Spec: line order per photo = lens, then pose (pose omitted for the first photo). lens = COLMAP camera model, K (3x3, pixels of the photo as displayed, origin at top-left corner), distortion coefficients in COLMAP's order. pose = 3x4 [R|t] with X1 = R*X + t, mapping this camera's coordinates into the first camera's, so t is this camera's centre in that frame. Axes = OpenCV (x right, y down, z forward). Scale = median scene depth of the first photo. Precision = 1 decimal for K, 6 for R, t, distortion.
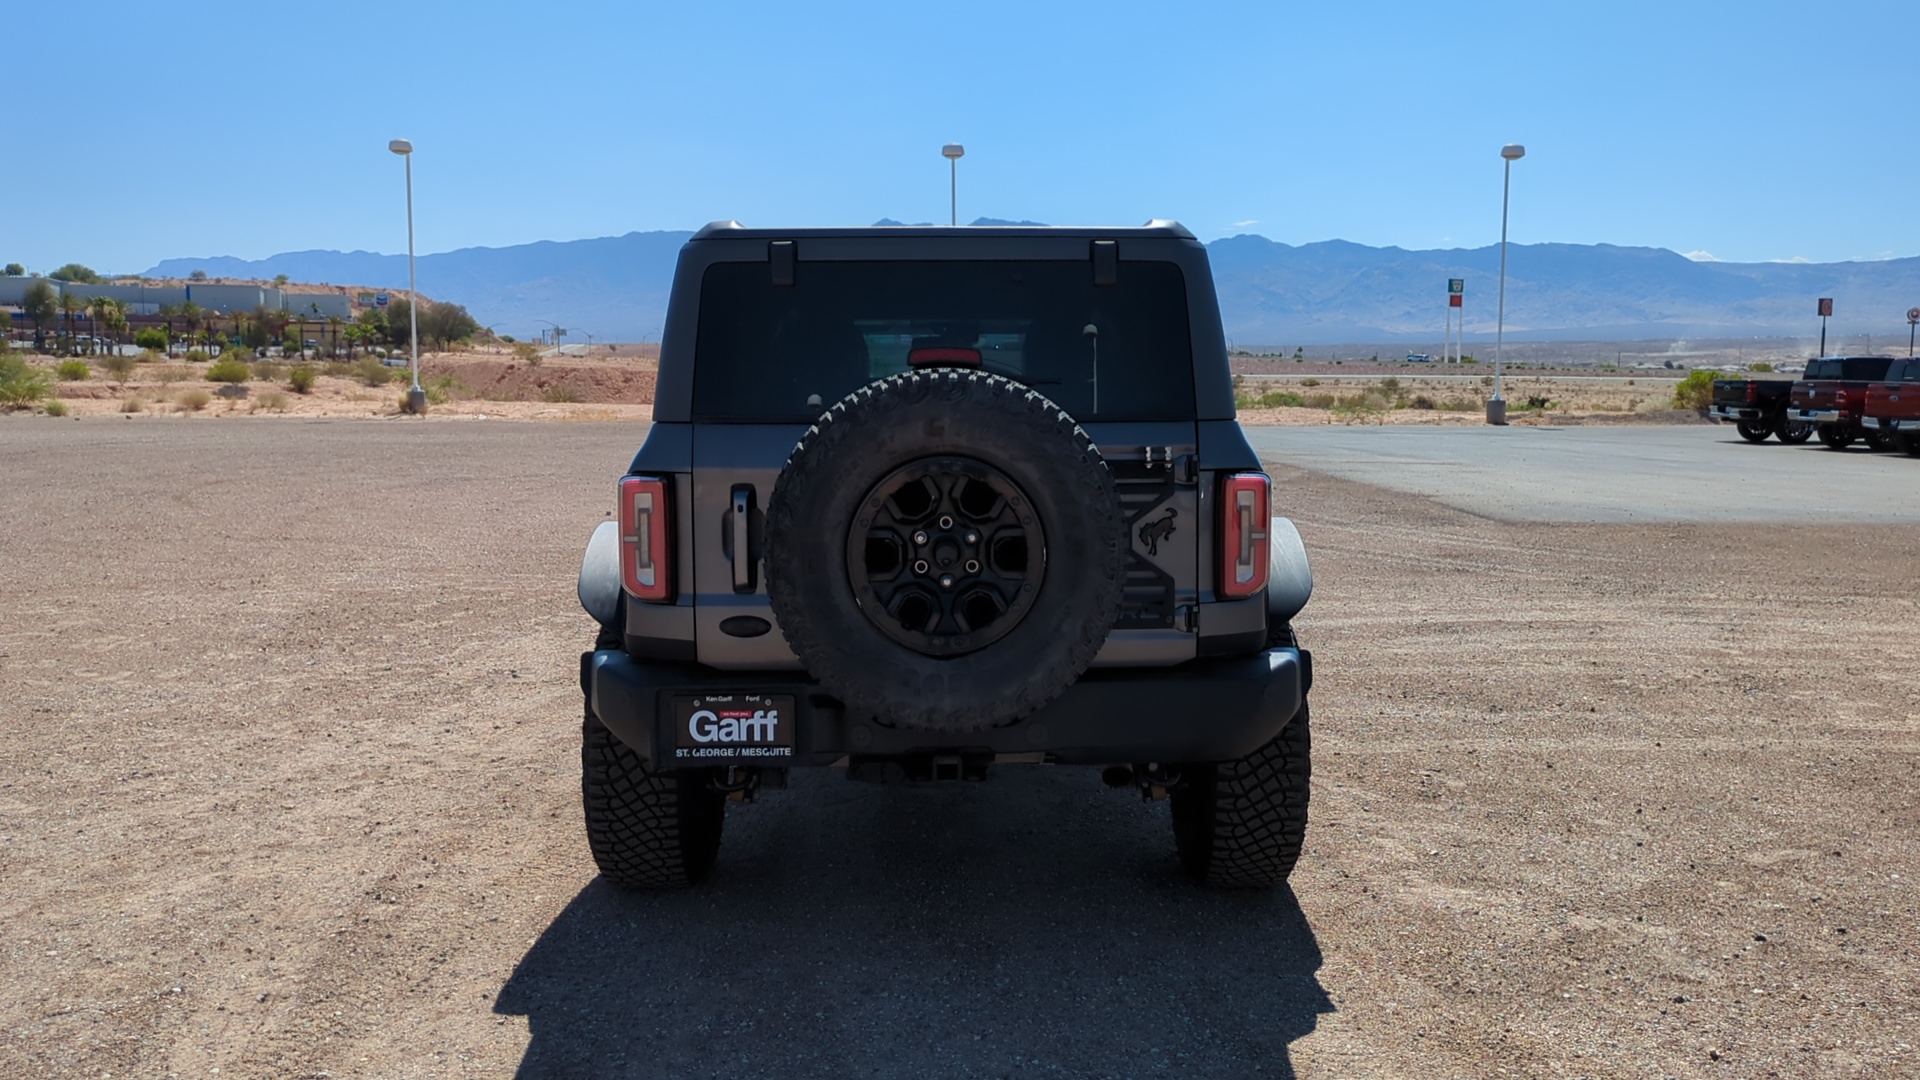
lens RADIAL K [[1653.0, 0, 986.3], [0, 1653.0, 530.8], [0, 0, 1]] dist [0.071315, -0.108471]
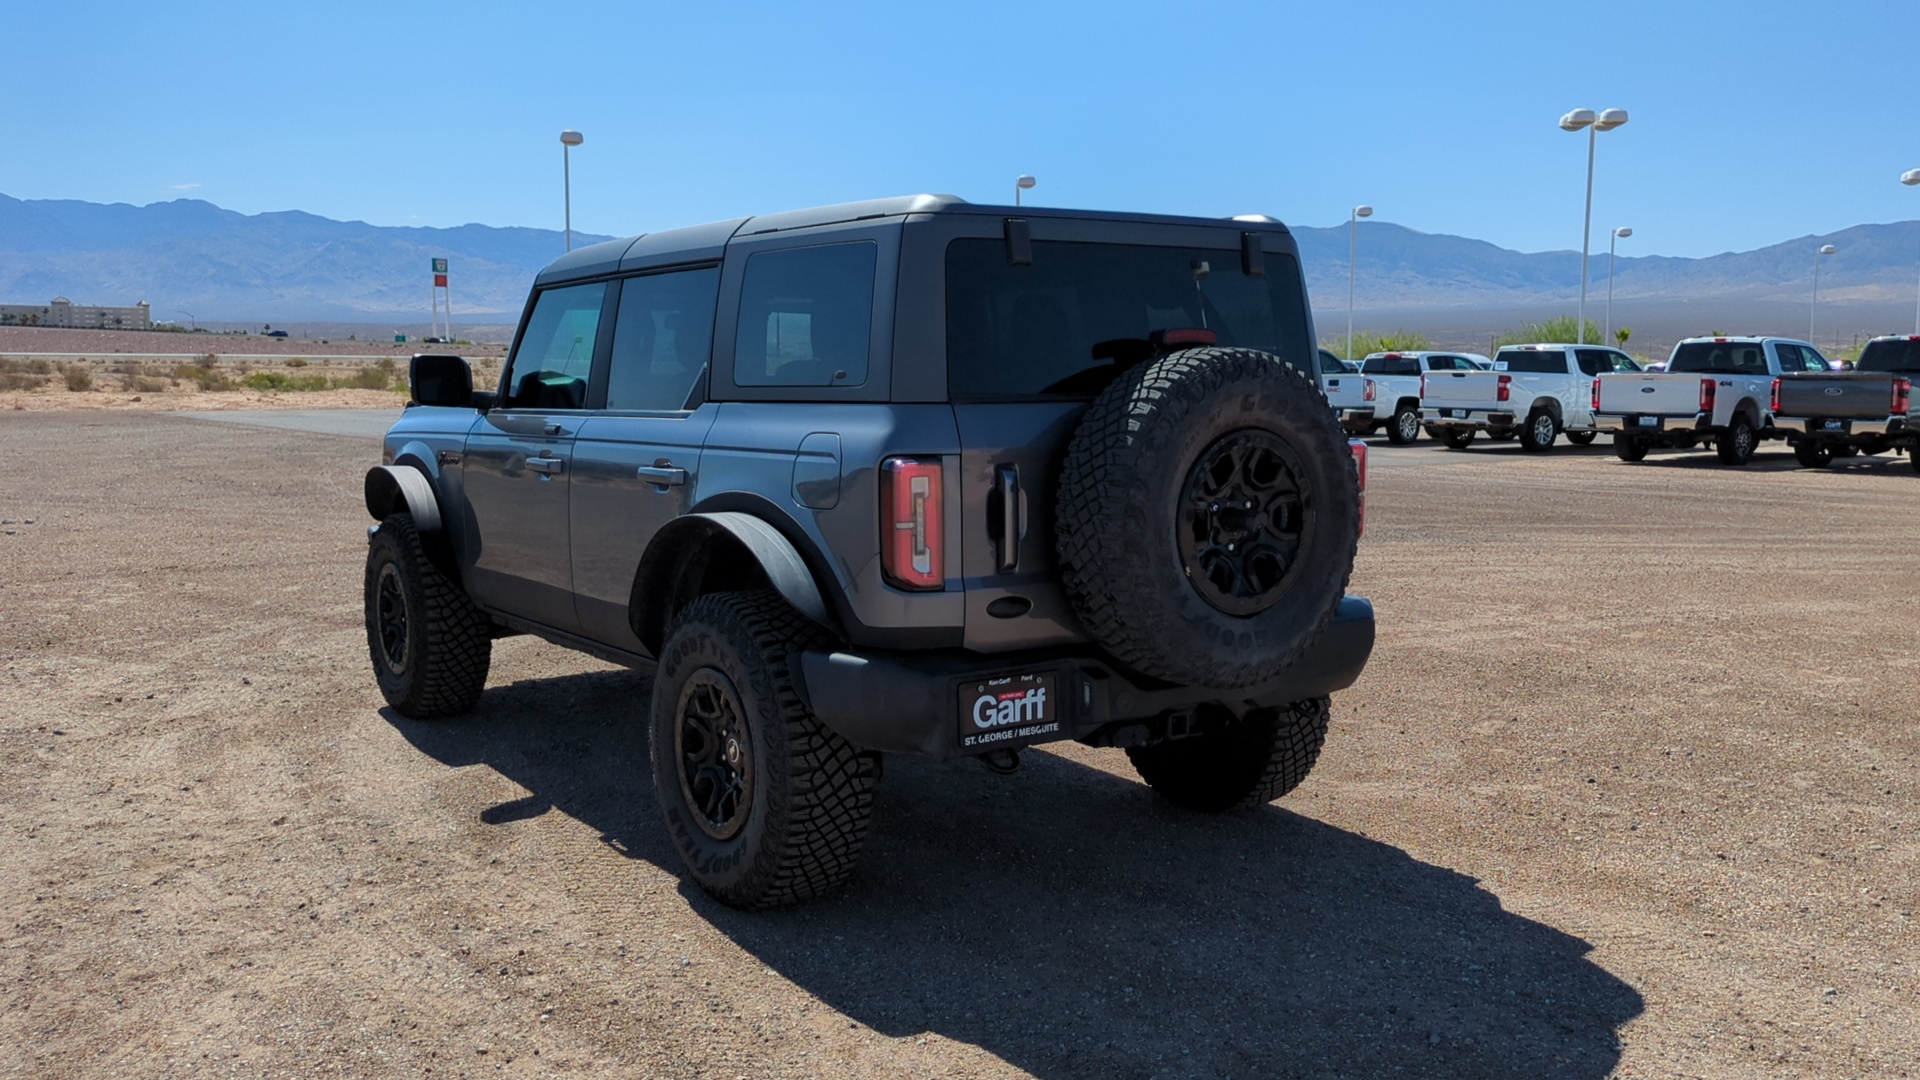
lens RADIAL K [[1653.0, 0, 986.3], [0, 1653.0, 530.8], [0, 0, 1]] dist [0.071315, -0.108471]
pose [[0.822868, -0.055632, 0.565503, -0.718266], [0.049406, 0.998432, 0.026332, -0.014768], [-0.566081, 0.006271, 0.824326, 0.190806]]
